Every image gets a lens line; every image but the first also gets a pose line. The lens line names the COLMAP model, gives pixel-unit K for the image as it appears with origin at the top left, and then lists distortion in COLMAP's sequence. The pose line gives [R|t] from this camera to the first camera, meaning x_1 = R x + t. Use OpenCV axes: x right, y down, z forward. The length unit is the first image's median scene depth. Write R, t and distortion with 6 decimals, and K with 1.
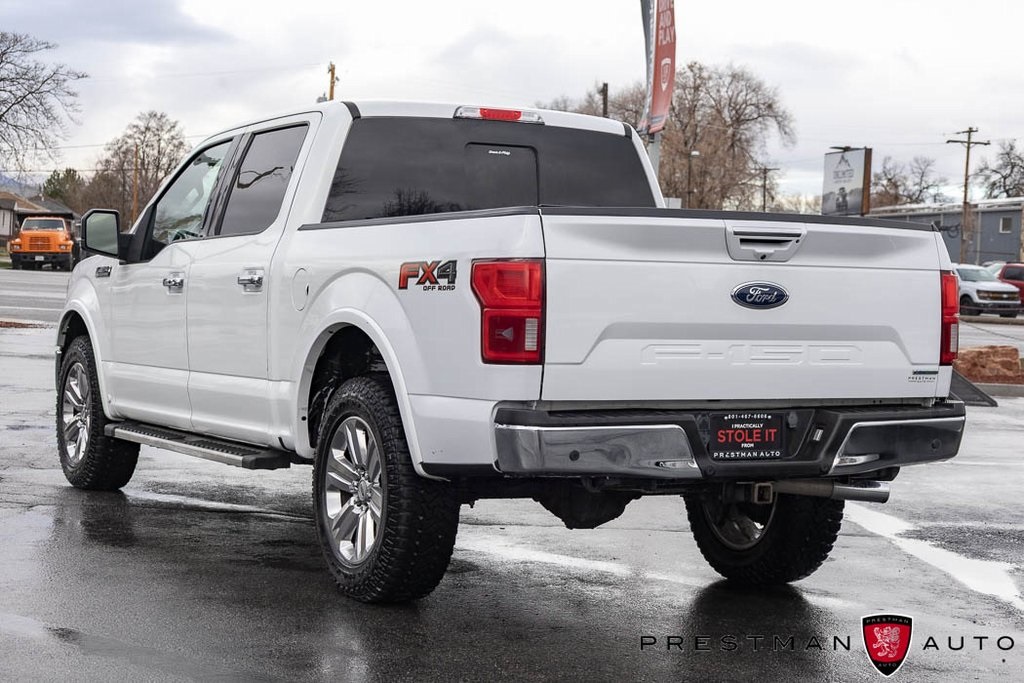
lens RADIAL K [[1903.2, 0, 512.0], [0, 1903.2, 341.5], [0, 0, 1]] dist [0.015590, 0.029997]
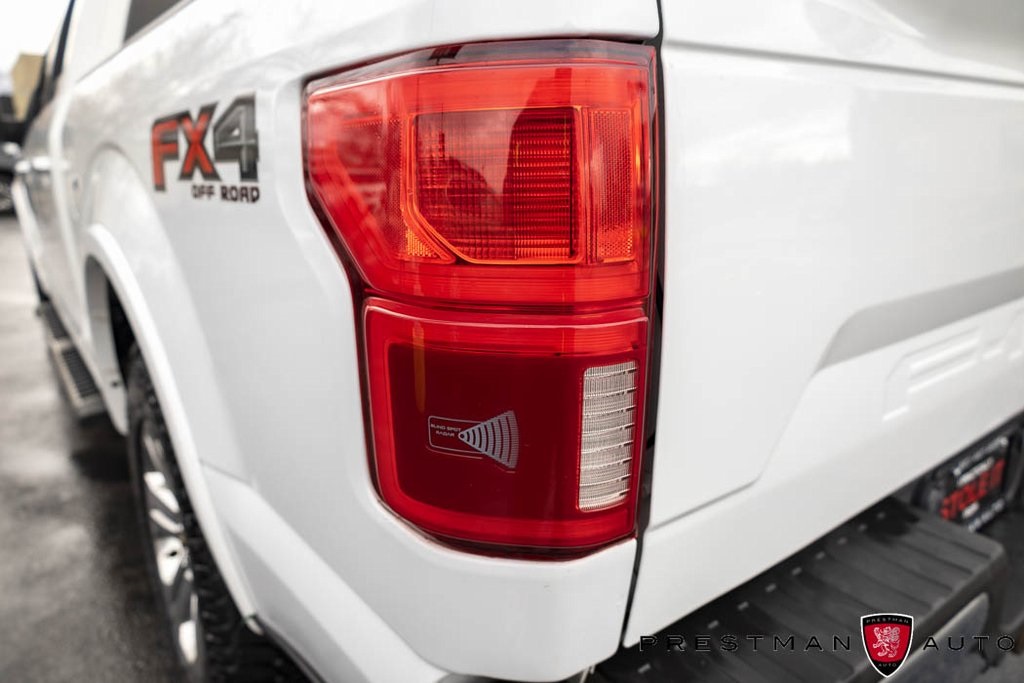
lens RADIAL K [[660.2, 0, 512.0], [0, 660.2, 341.5], [0, 0, 1]] dist [-0.001449, 0.003865]
pose [[0.985409, -0.076731, 0.151925, -0.009132], [0.036816, 0.967575, 0.249887, -0.030191], [-0.166173, -0.240647, 0.956282, 0.889074]]
